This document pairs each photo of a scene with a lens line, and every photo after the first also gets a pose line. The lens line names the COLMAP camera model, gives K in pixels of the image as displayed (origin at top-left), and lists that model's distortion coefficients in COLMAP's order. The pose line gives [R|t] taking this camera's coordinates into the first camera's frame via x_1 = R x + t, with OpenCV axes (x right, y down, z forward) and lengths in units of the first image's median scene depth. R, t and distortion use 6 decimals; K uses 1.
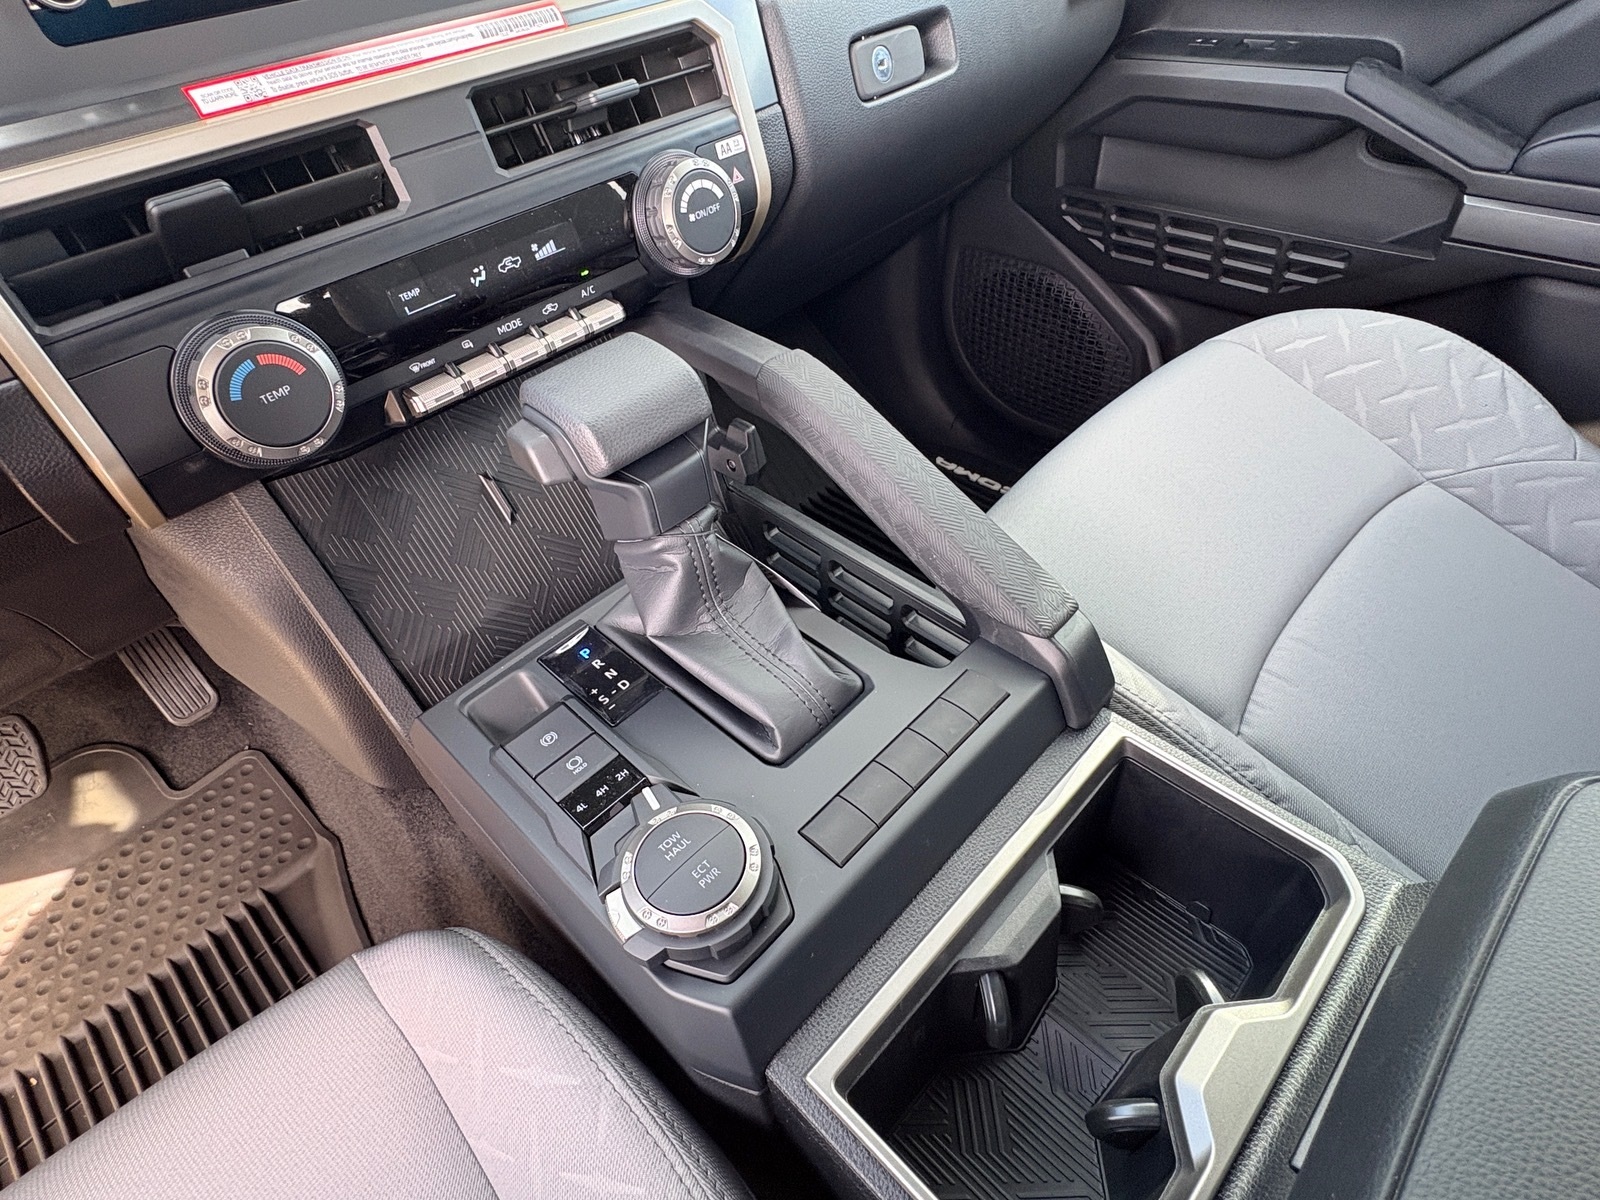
lens RADIAL K [[835.3, 0, 776.3], [0, 835.3, 590.7], [0, 0, 1]] dist [0.004342, -0.001364]
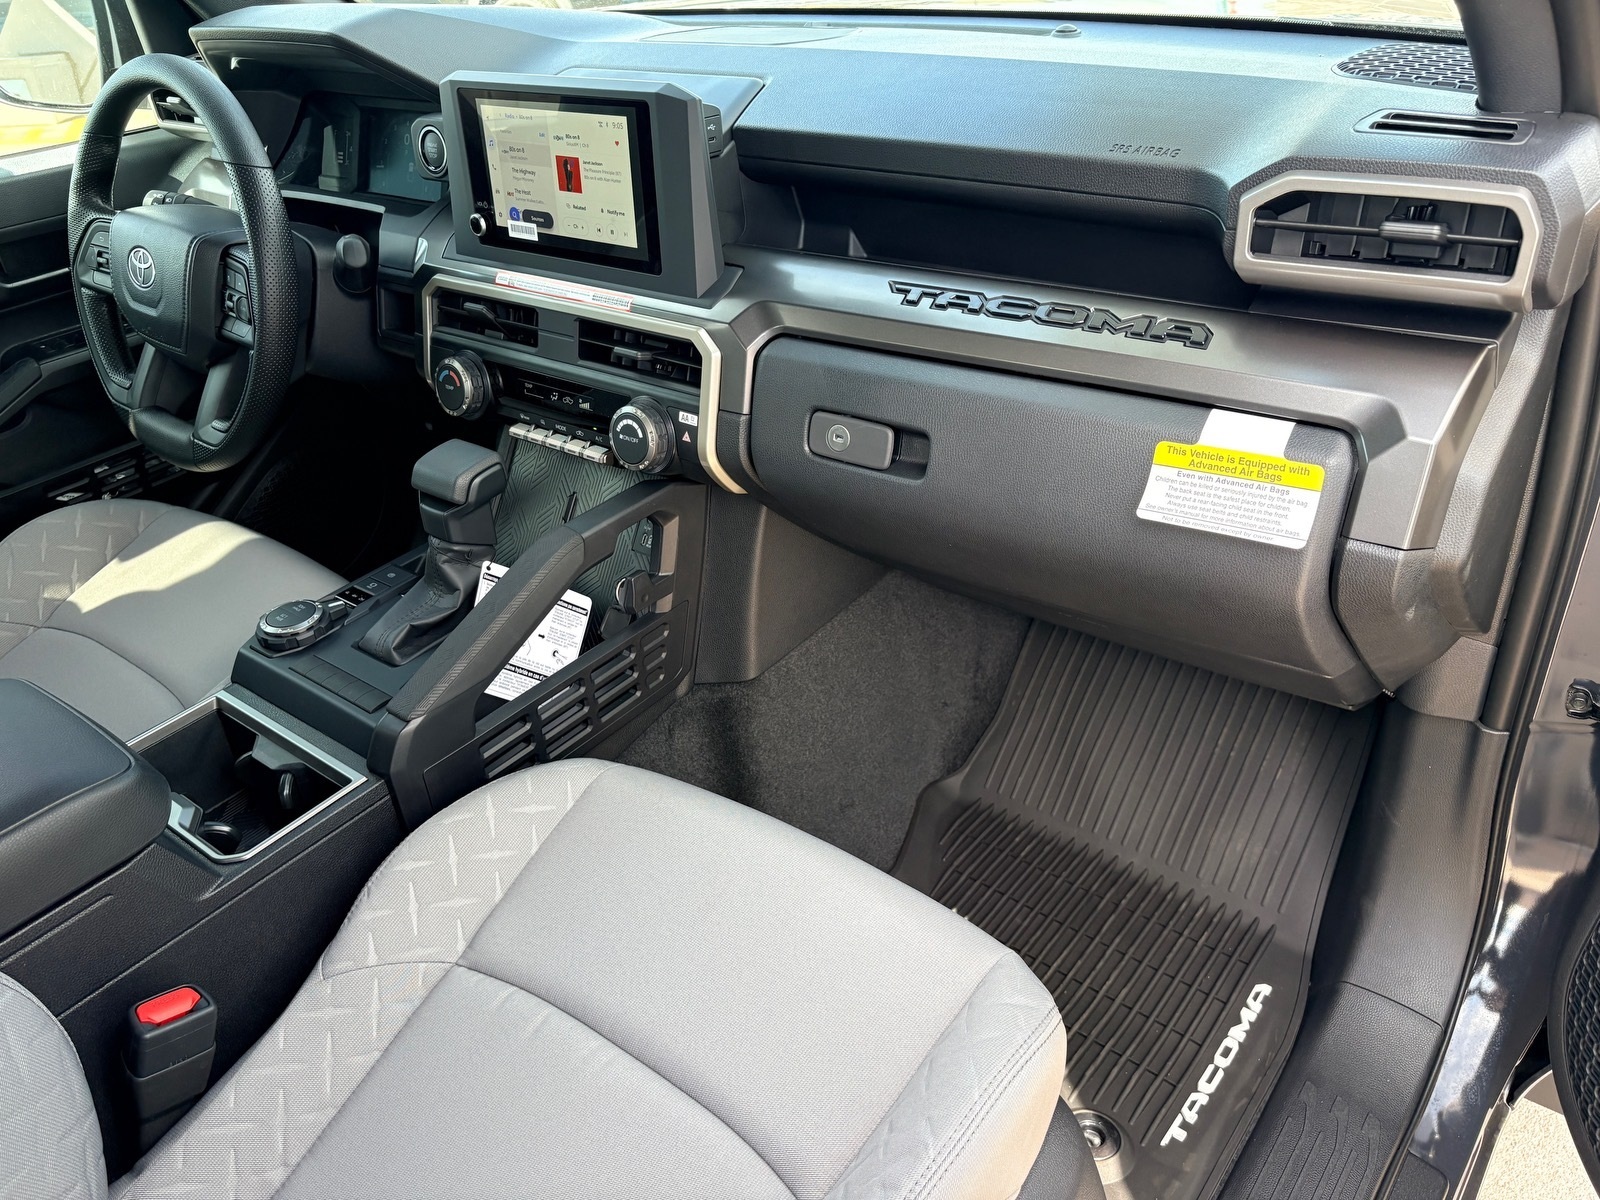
lens RADIAL K [[1211.3, 0, 800.7], [0, 1211.3, 606.2], [0, 0, 1]] dist [0.001837, -0.001548]
pose [[0.120336, 0.594150, -0.795302, 1.884578], [-0.629441, 0.665168, 0.401690, -1.334047], [0.767674, 0.452258, 0.454026, 0.382677]]
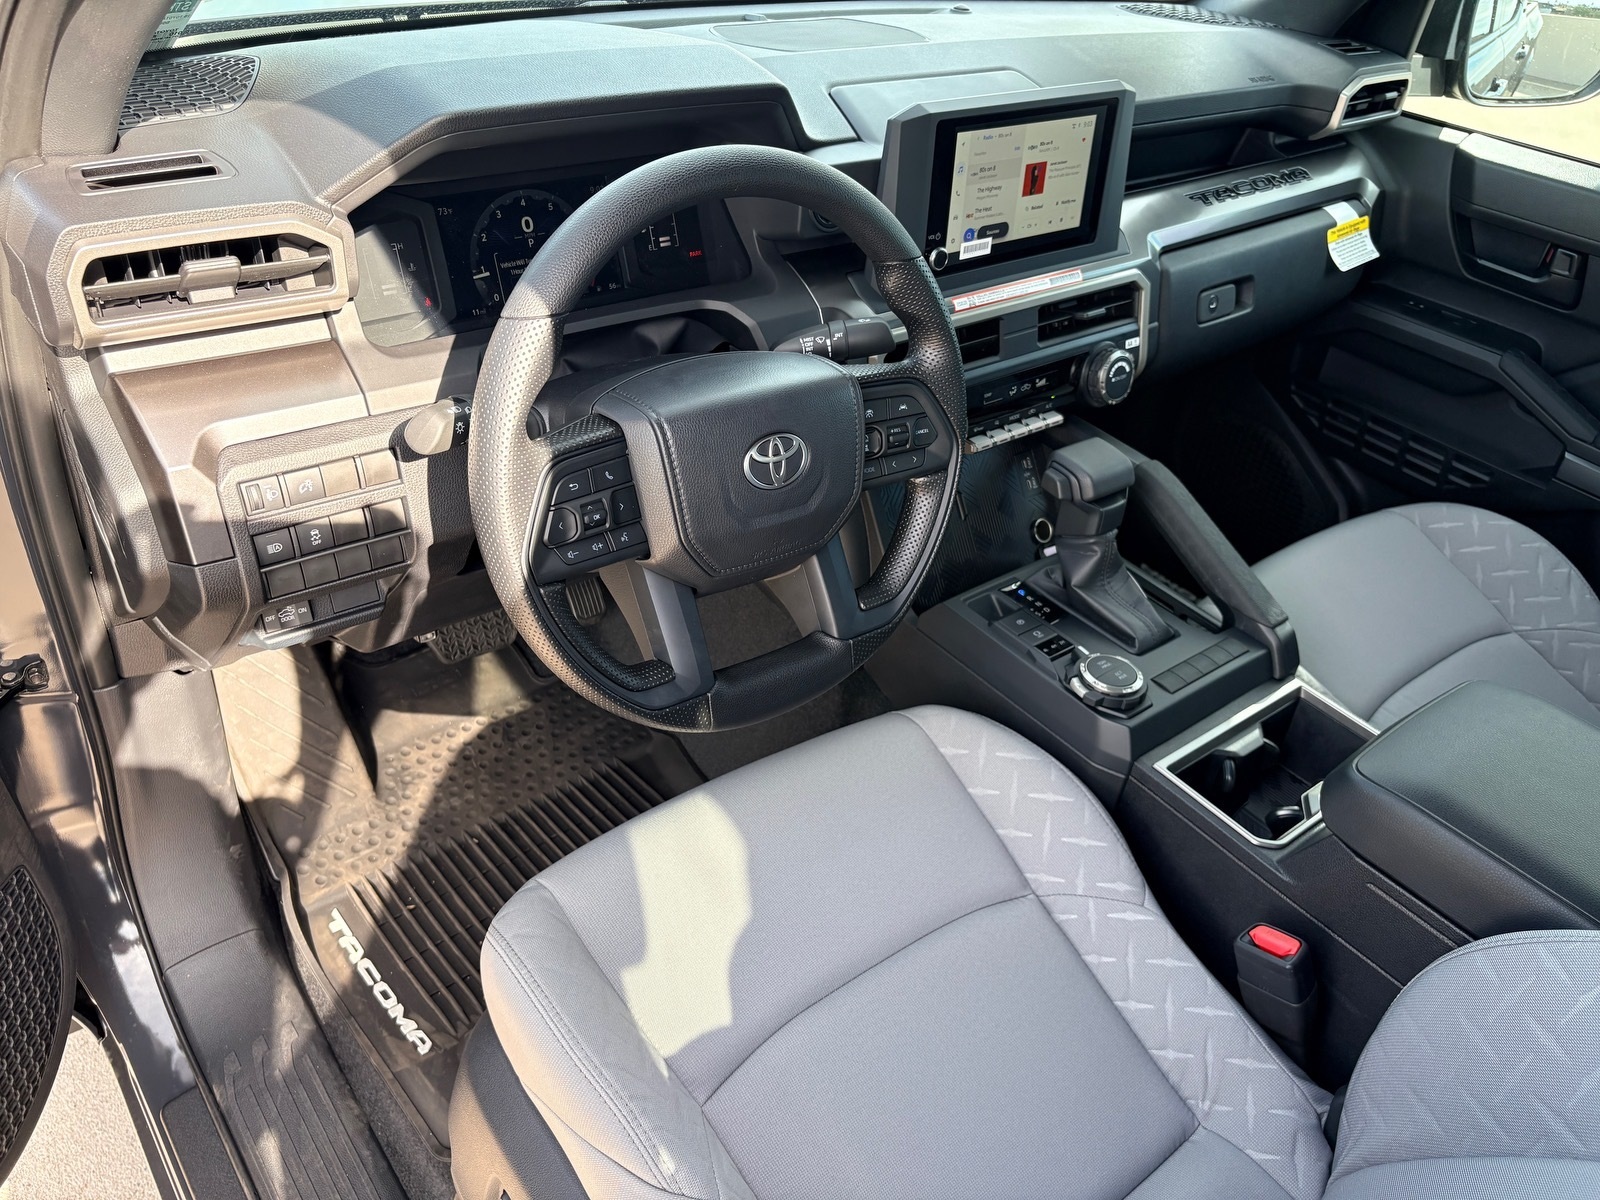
lens RADIAL K [[1170.5, 0, 800.0], [0, 1170.5, 600.0], [0, 0, 1]] dist [0.007498, -0.000153]
pose [[0.976827, 0.214017, 0.002338, -0.674835], [-0.212103, 0.969439, -0.123289, 0.488443], [-0.028652, 0.119937, 0.992368, -1.482325]]
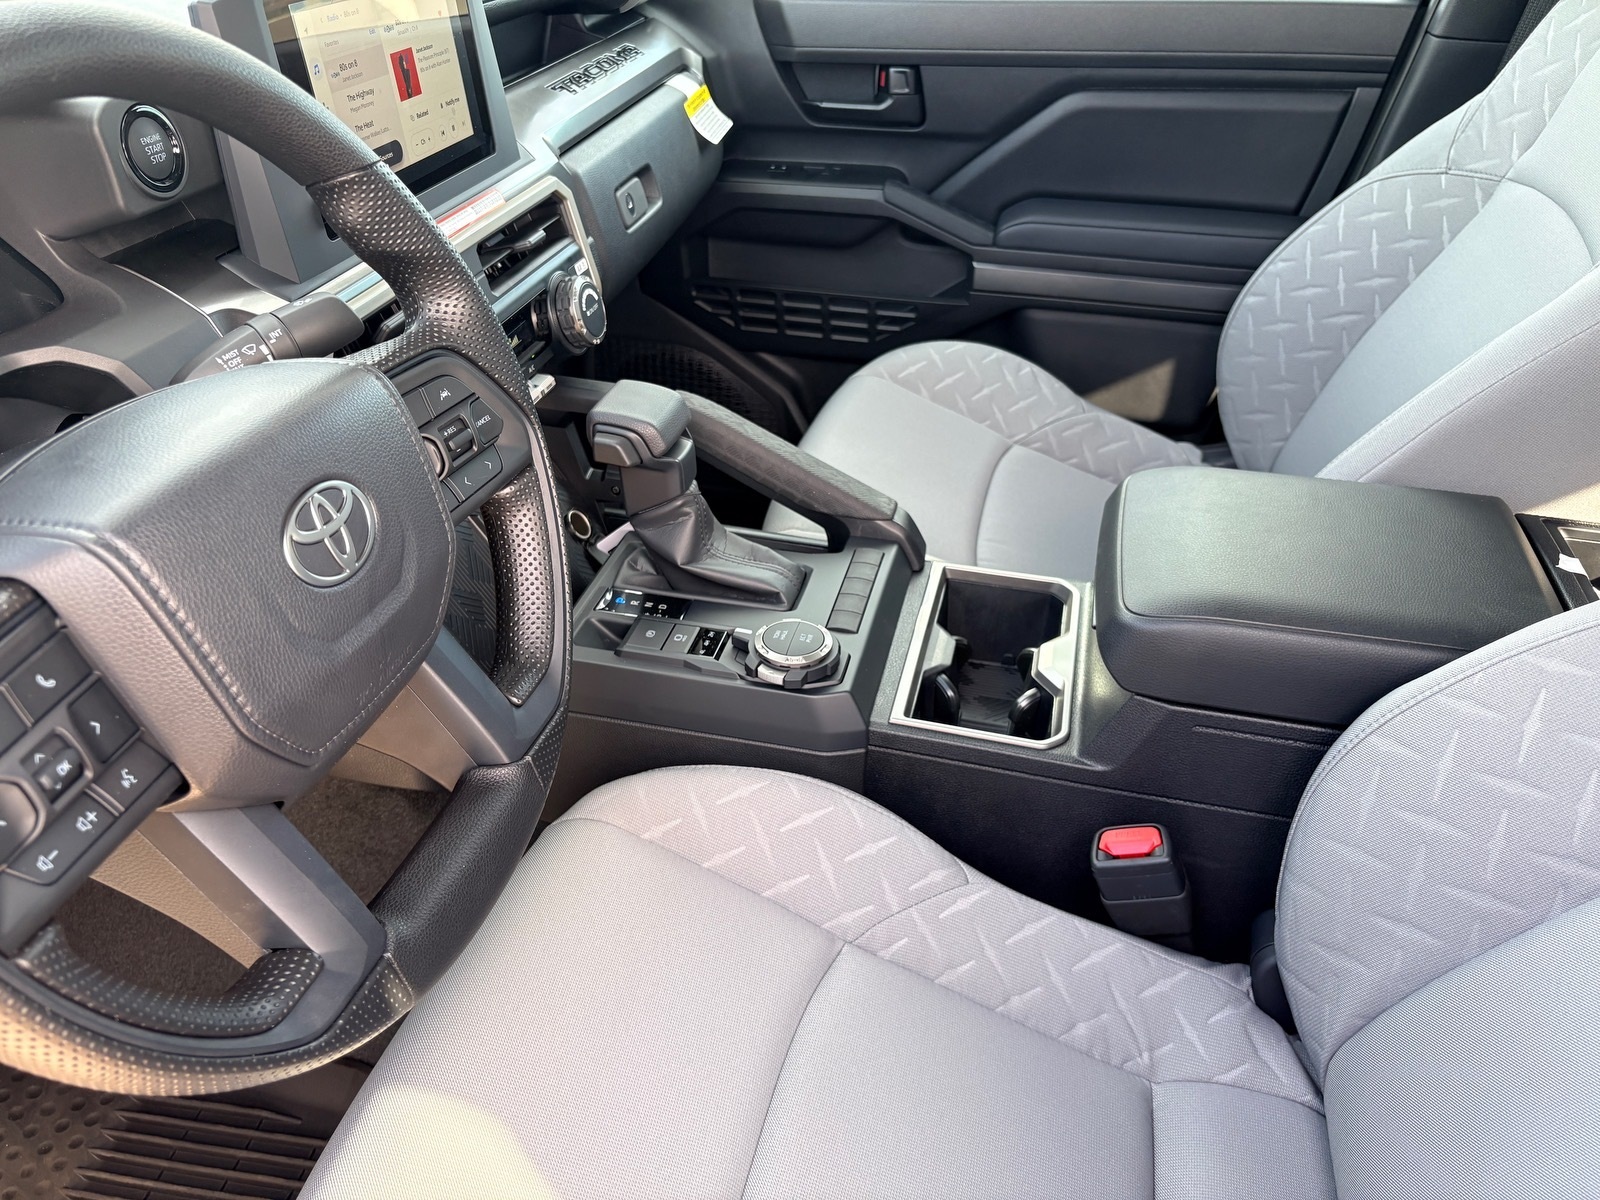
lens RADIAL K [[1200.3, 0, 773.5], [0, 1200.3, 606.9], [0, 0, 1]] dist [0.025814, -0.045177]
pose [[0.857447, -0.206026, 0.471528, -0.914792], [0.291460, 0.949636, -0.115075, 0.374908], [-0.424071, 0.236101, 0.874311, -0.849233]]
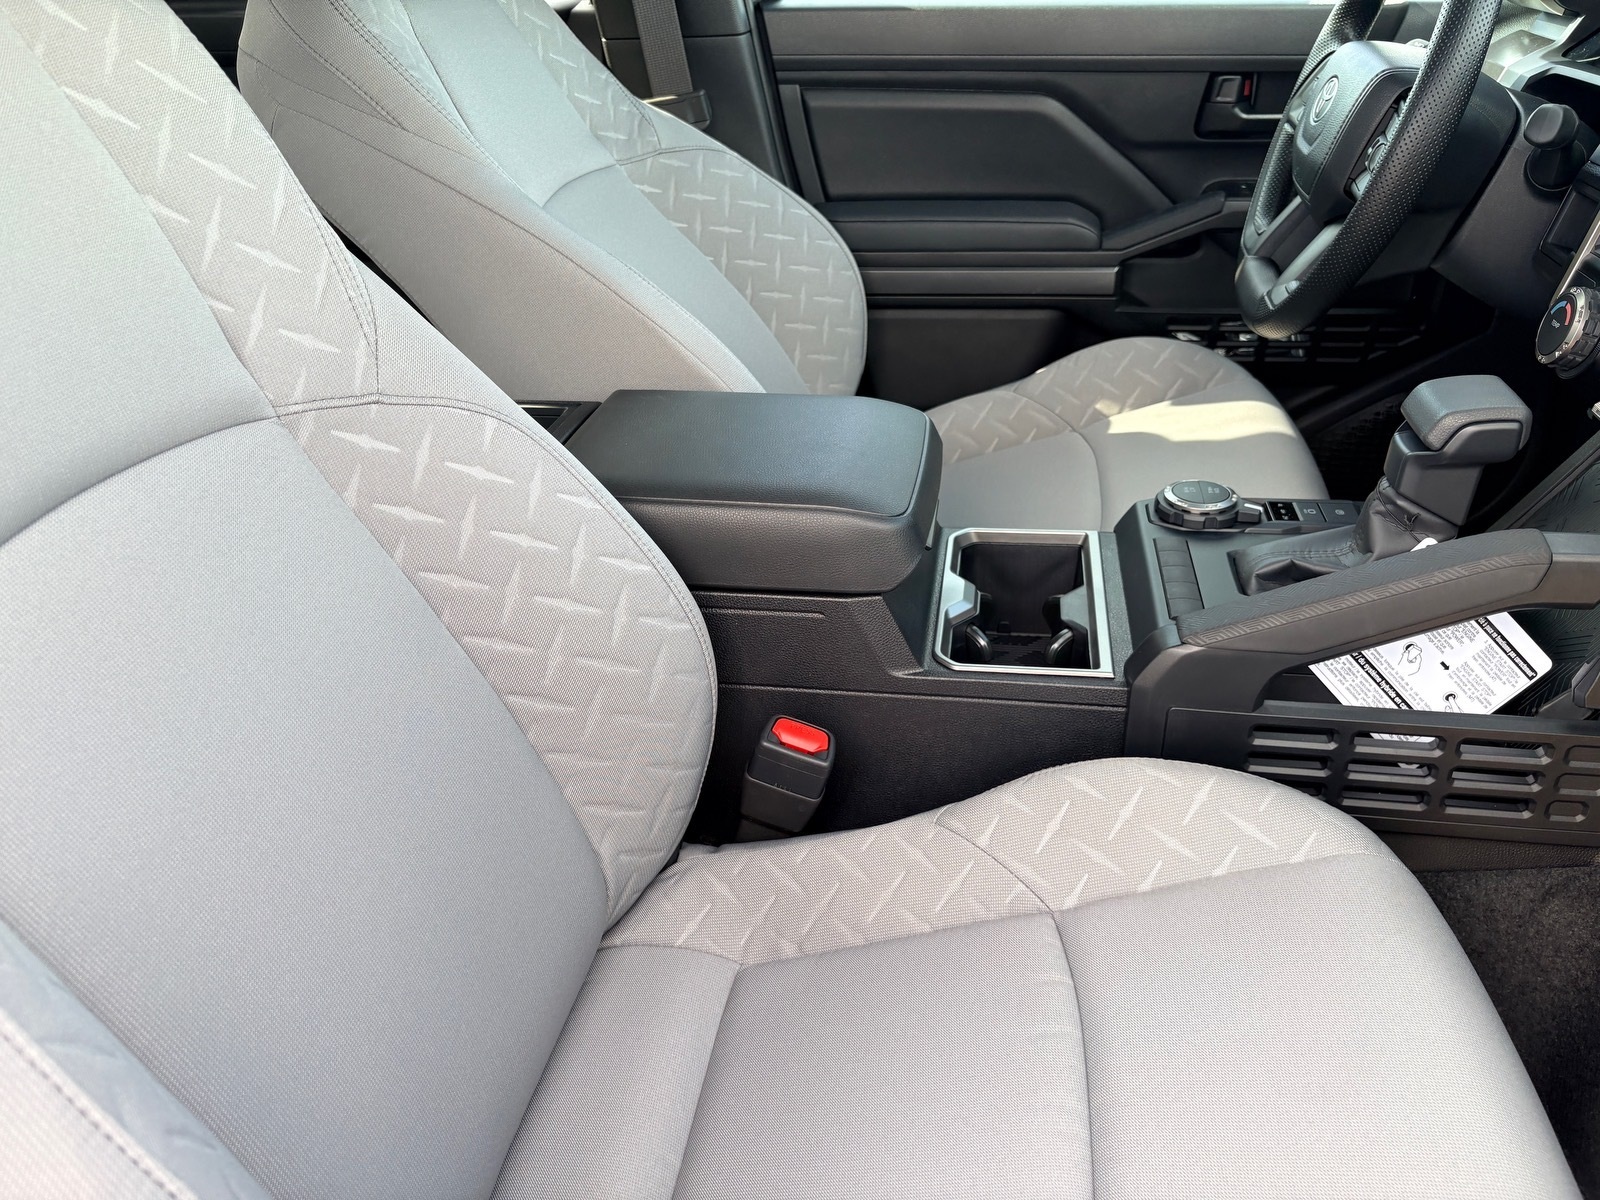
lens RADIAL K [[1242.9, 0, 799.8], [0, 1242.9, 583.5], [0, 0, 1]] dist [0.068536, -0.078875]
pose [[-0.804029, 0.380500, -0.456899, 1.474003], [-0.323861, 0.364185, 0.873203, -1.321821], [0.498650, 0.850052, -0.169586, 0.842599]]
